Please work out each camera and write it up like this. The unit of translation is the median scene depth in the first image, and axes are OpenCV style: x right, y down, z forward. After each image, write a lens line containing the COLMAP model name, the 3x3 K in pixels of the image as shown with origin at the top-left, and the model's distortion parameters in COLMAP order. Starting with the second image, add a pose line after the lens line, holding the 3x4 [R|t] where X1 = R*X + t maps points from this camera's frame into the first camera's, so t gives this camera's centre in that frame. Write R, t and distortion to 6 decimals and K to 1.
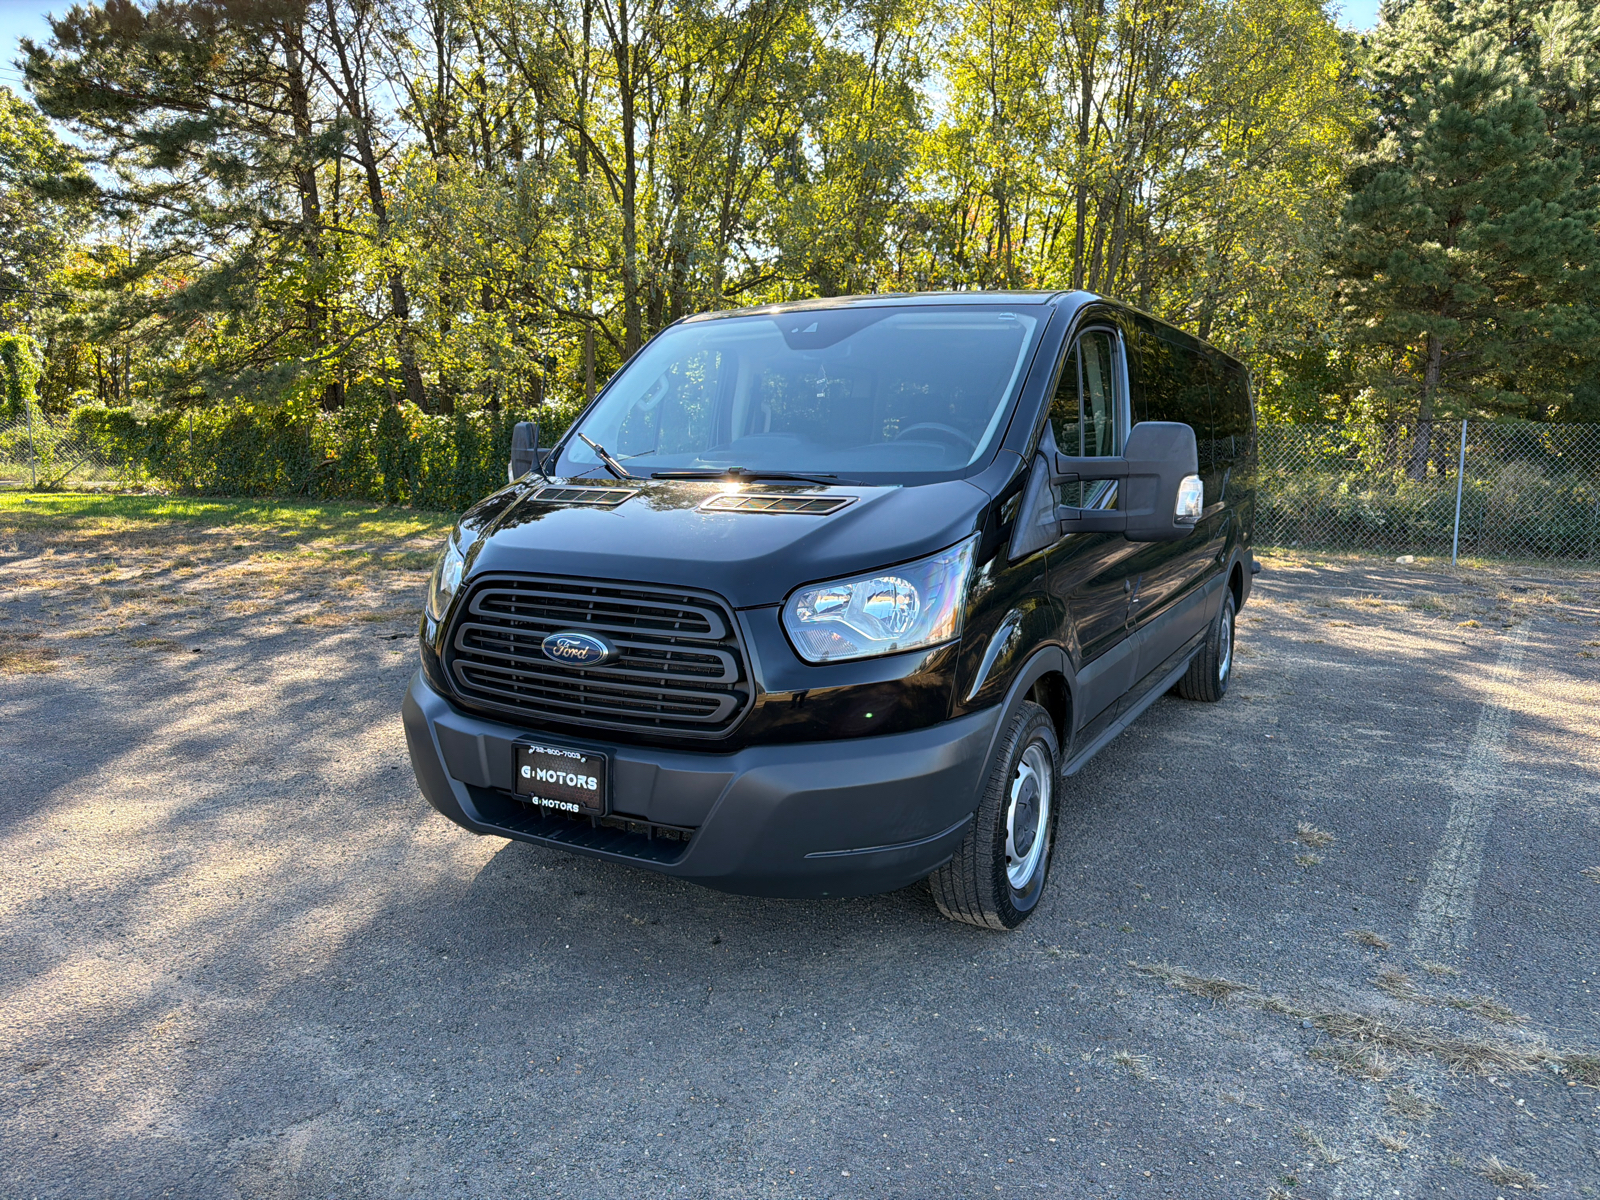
lens RADIAL K [[1138.4, 0, 802.1], [0, 1138.4, 609.7], [0, 0, 1]] dist [0.028643, -0.031156]
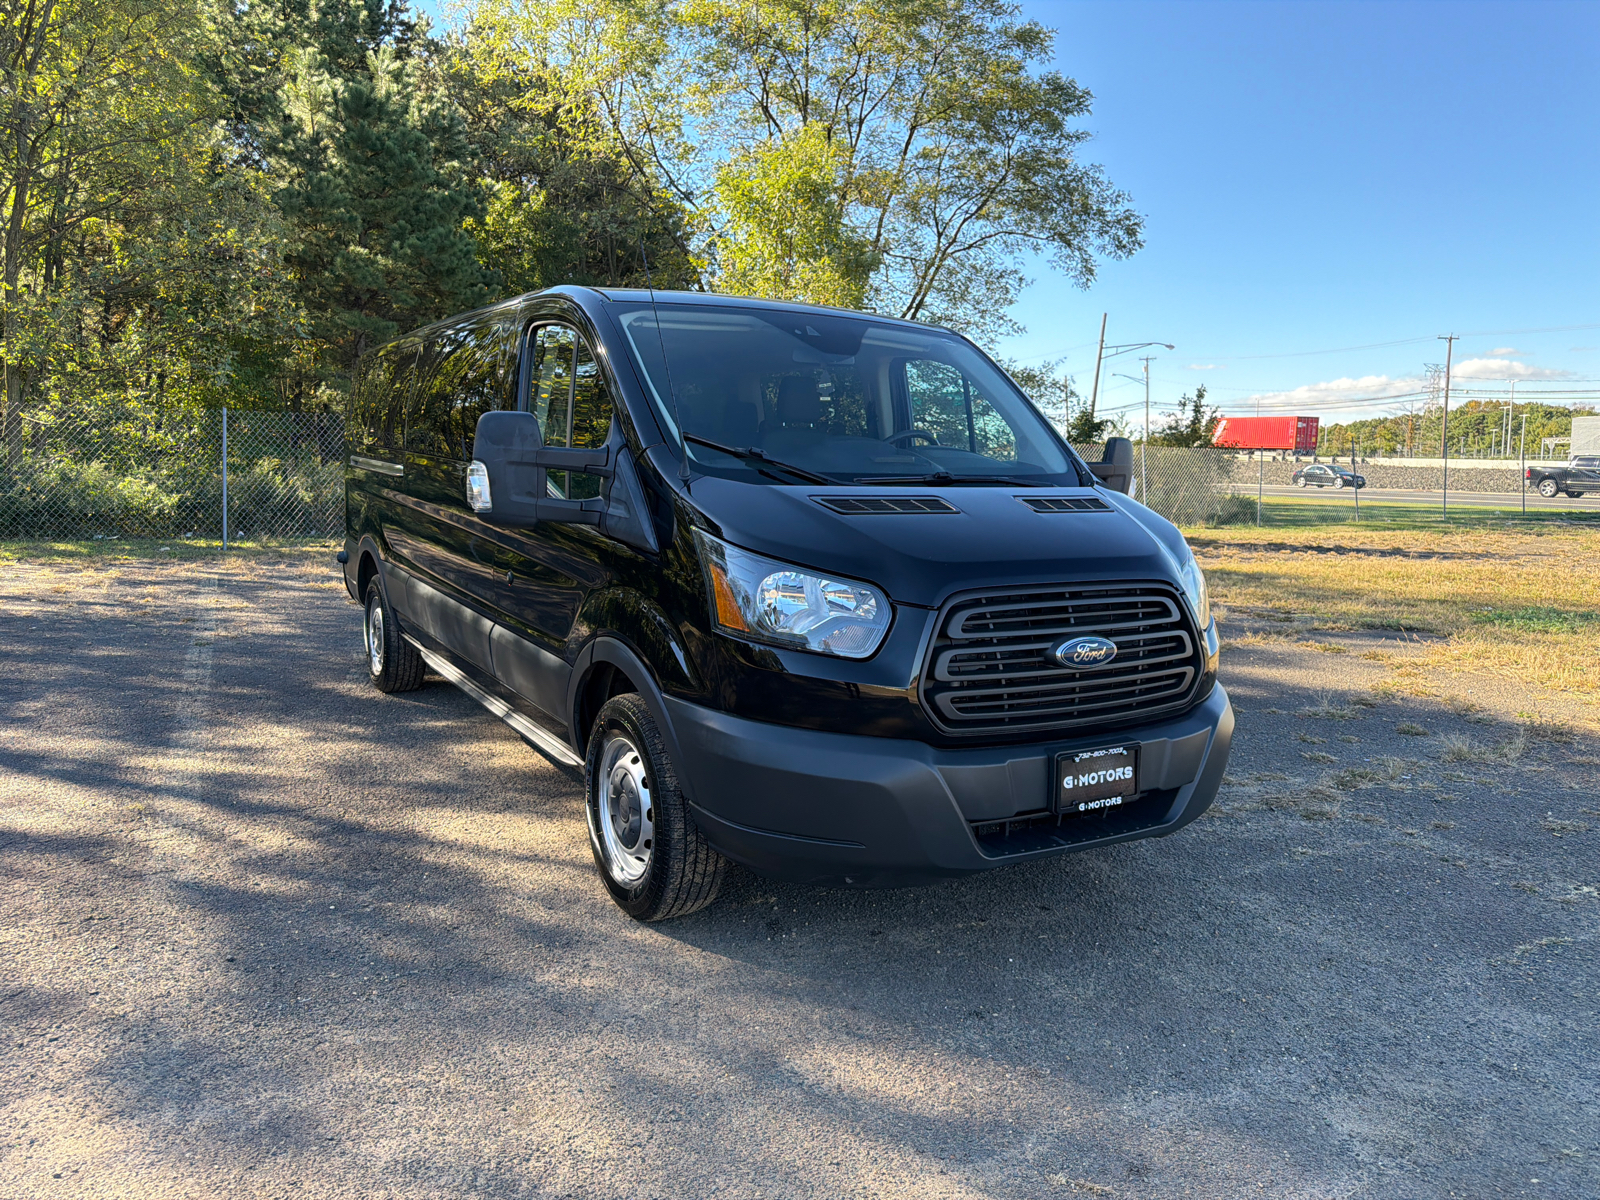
lens RADIAL K [[1144.6, 0, 800.0], [0, 1144.6, 600.0], [0, 0, 1]] dist [0.010375, -0.006743]
pose [[0.485575, -0.102660, 0.868147, -1.024661], [0.096924, 0.993280, 0.063245, -0.086596], [-0.868806, 0.053434, 0.492262, 0.598034]]
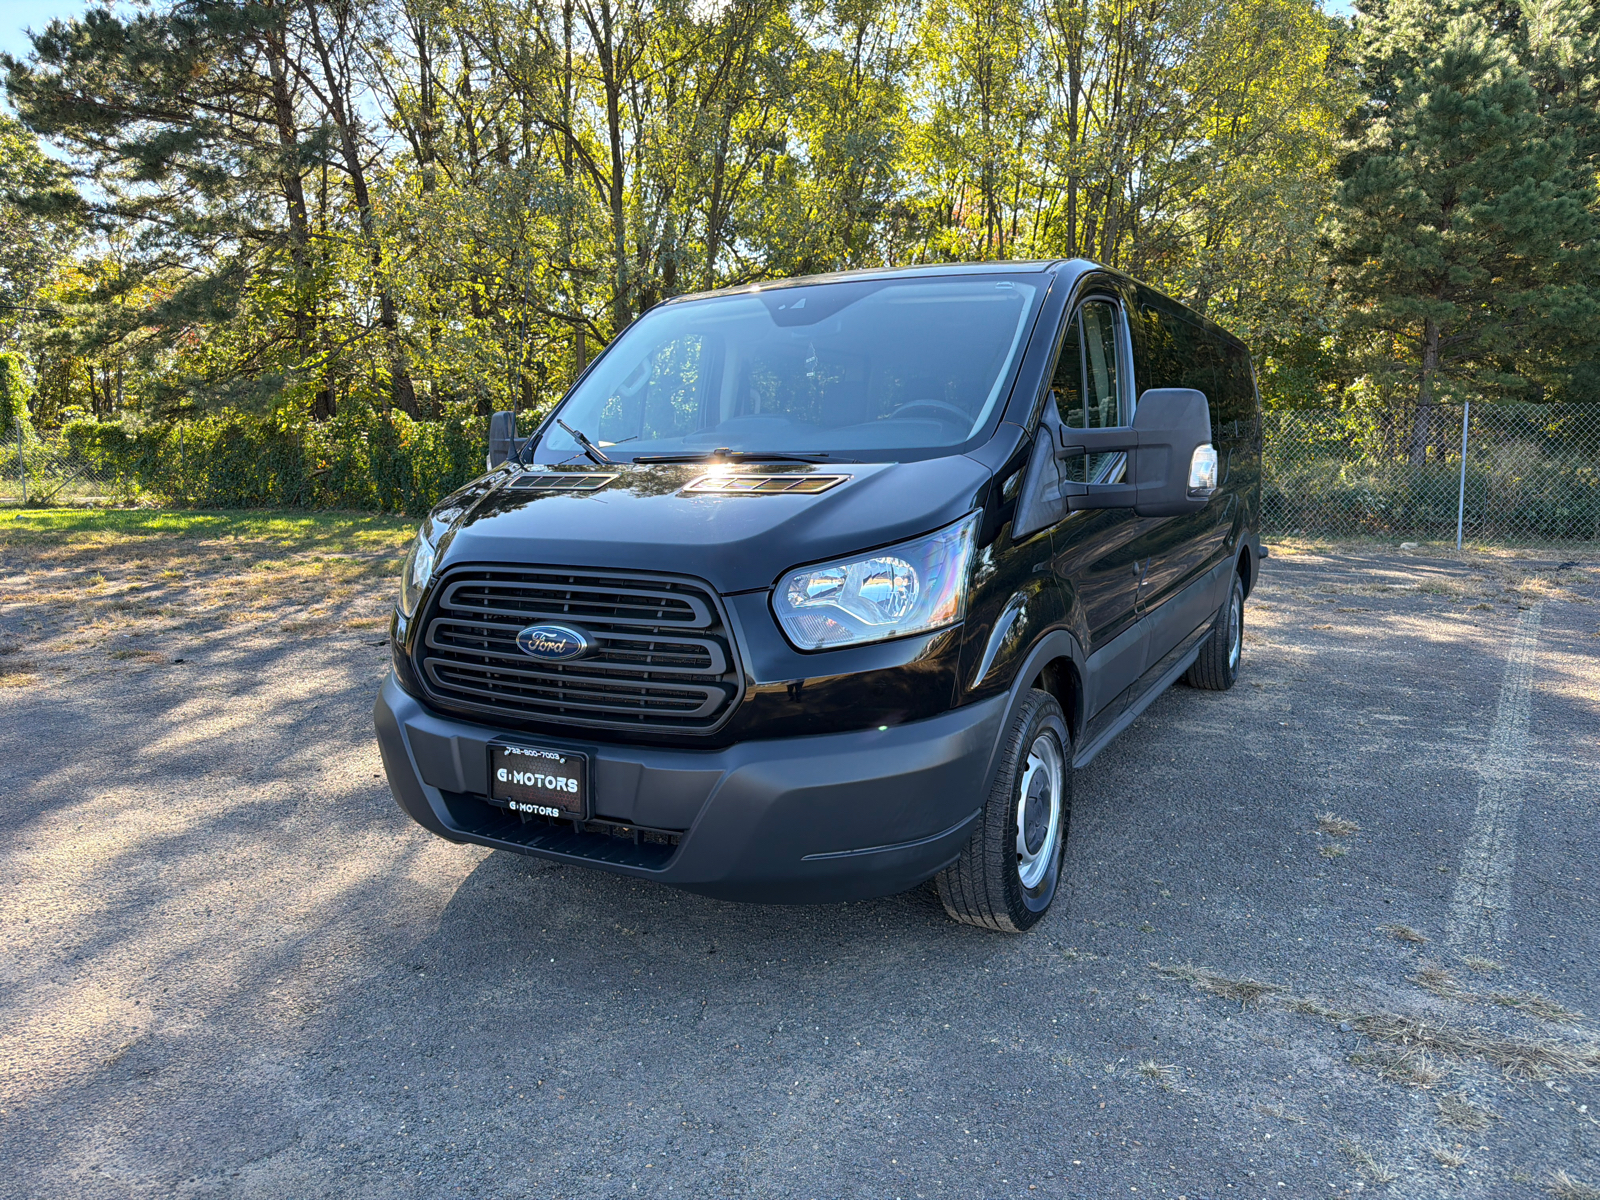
lens RADIAL K [[1144.6, 0, 800.0], [0, 1144.6, 600.0], [0, 0, 1]] dist [0.010375, -0.006743]
pose [[0.999762, -0.021822, -0.000392, 0.004712], [0.021817, 0.999713, -0.009930, 0.011478], [0.000609, 0.009919, 0.999951, 0.050421]]
